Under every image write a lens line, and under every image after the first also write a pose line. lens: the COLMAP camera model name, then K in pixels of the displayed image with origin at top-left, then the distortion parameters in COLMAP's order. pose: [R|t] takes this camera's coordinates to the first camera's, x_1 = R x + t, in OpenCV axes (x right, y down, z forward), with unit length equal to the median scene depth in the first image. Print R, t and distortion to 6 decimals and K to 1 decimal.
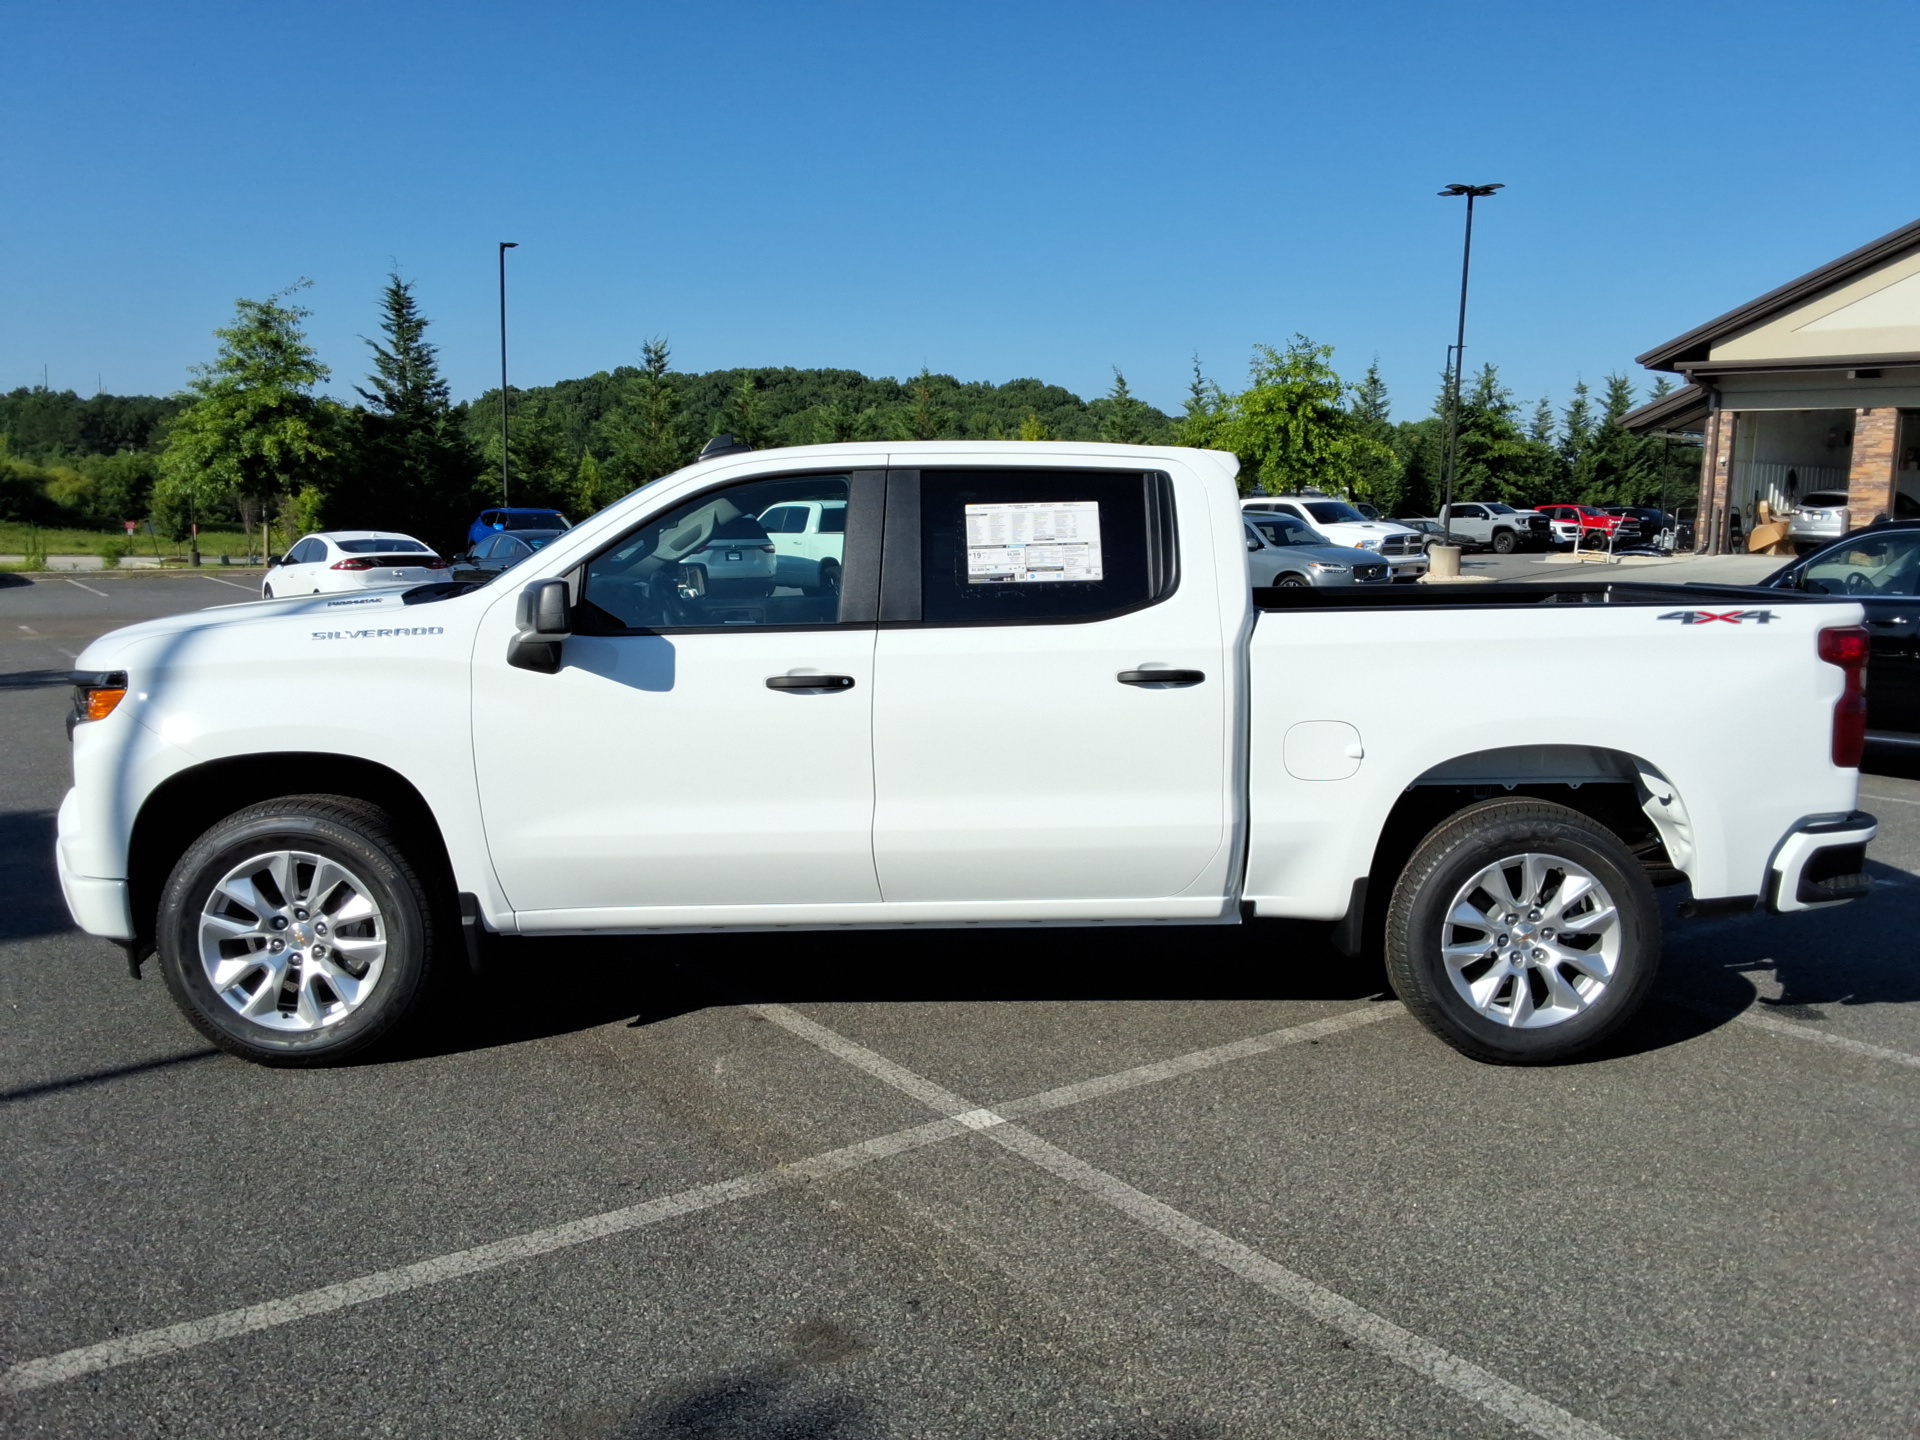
lens RADIAL K [[1547.5, 0, 978.9], [0, 1547.5, 733.2], [0, 0, 1]] dist [0.107076, -0.170691]
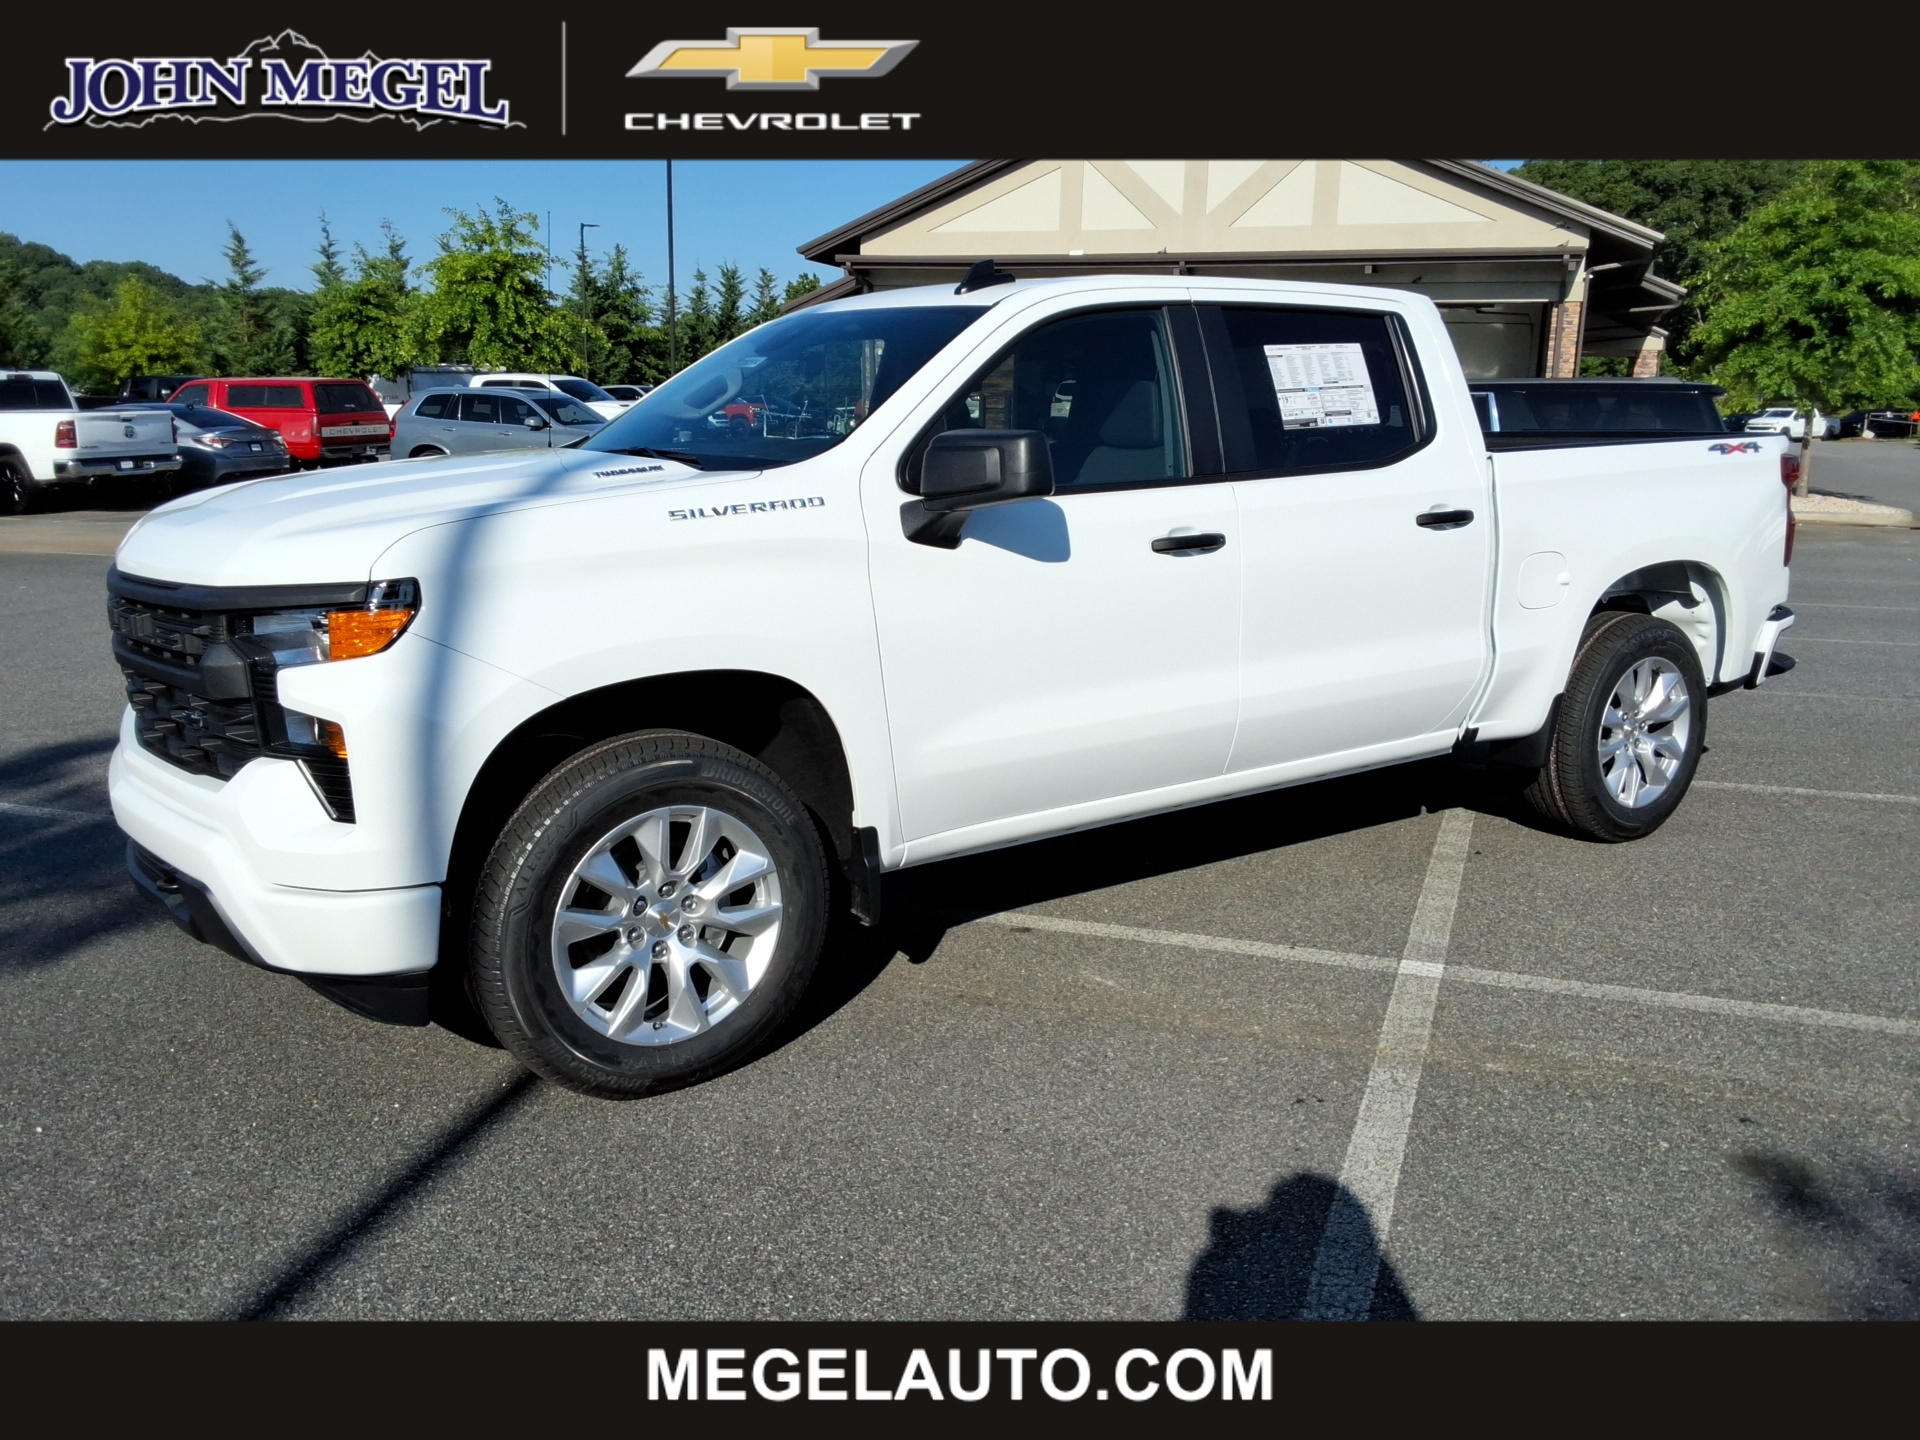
lens RADIAL K [[1547.5, 0, 966.7], [0, 1547.5, 716.5], [0, 0, 1]] dist [0.107076, -0.170691]
pose [[0.836753, -0.110299, 0.536357, -0.093987], [0.077610, 0.993503, 0.083232, -0.002245], [-0.542053, -0.028019, 0.839877, 0.040361]]
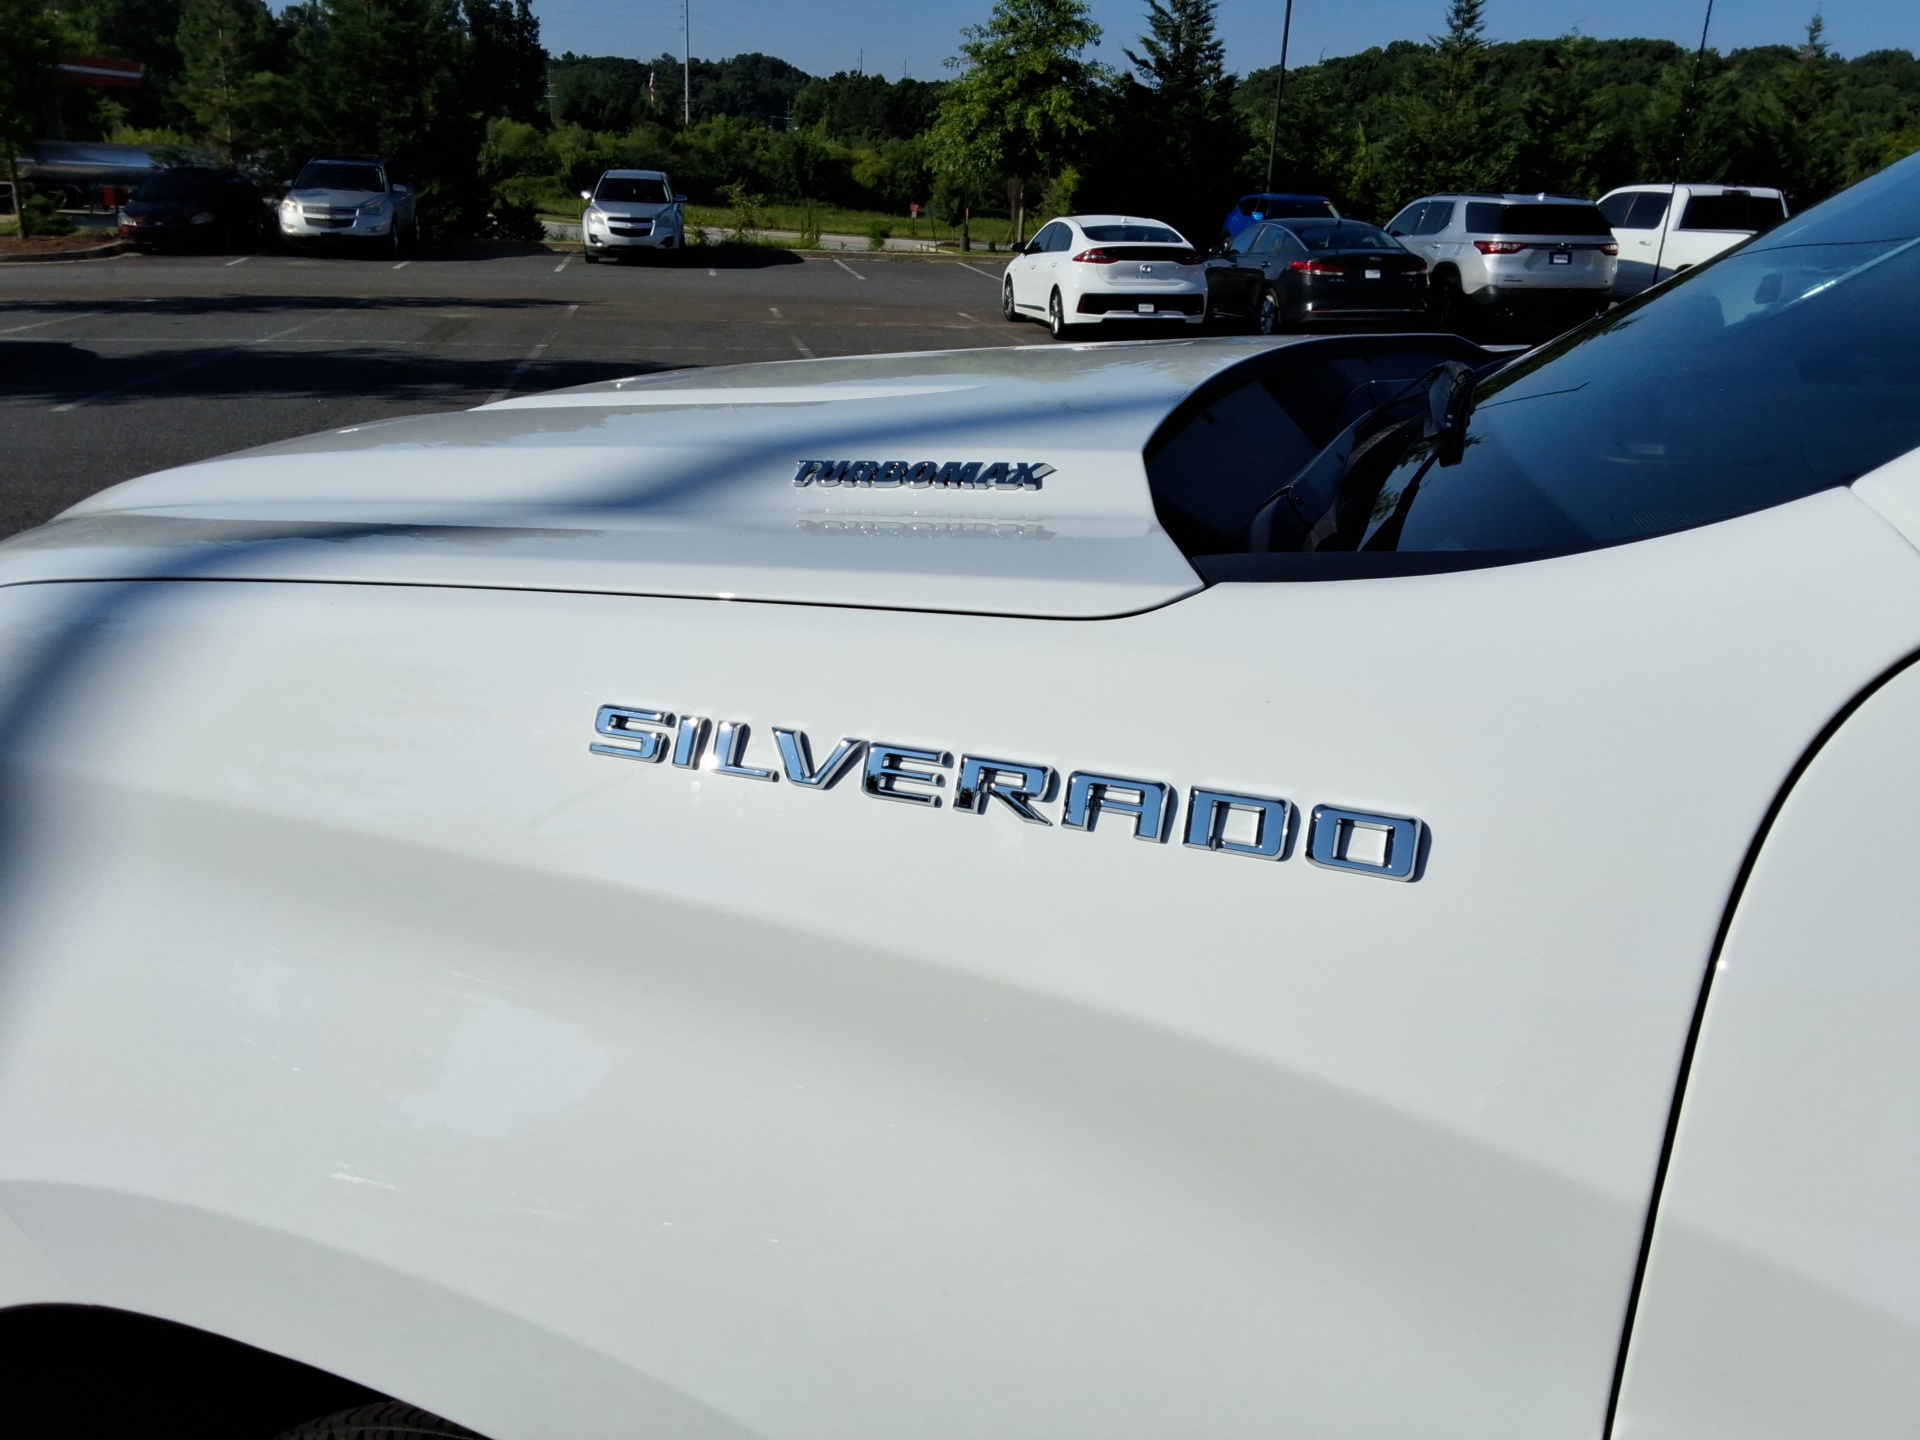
lens RADIAL K [[1547.5, 0, 993.8], [0, 1547.5, 711.3], [0, 0, 1]] dist [0.107076, -0.170691]
pose [[0.900885, 0.159340, -0.403754, -0.042901], [-0.088419, 0.978047, 0.188695, -0.012783], [0.424957, -0.134293, 0.895197, 0.115455]]
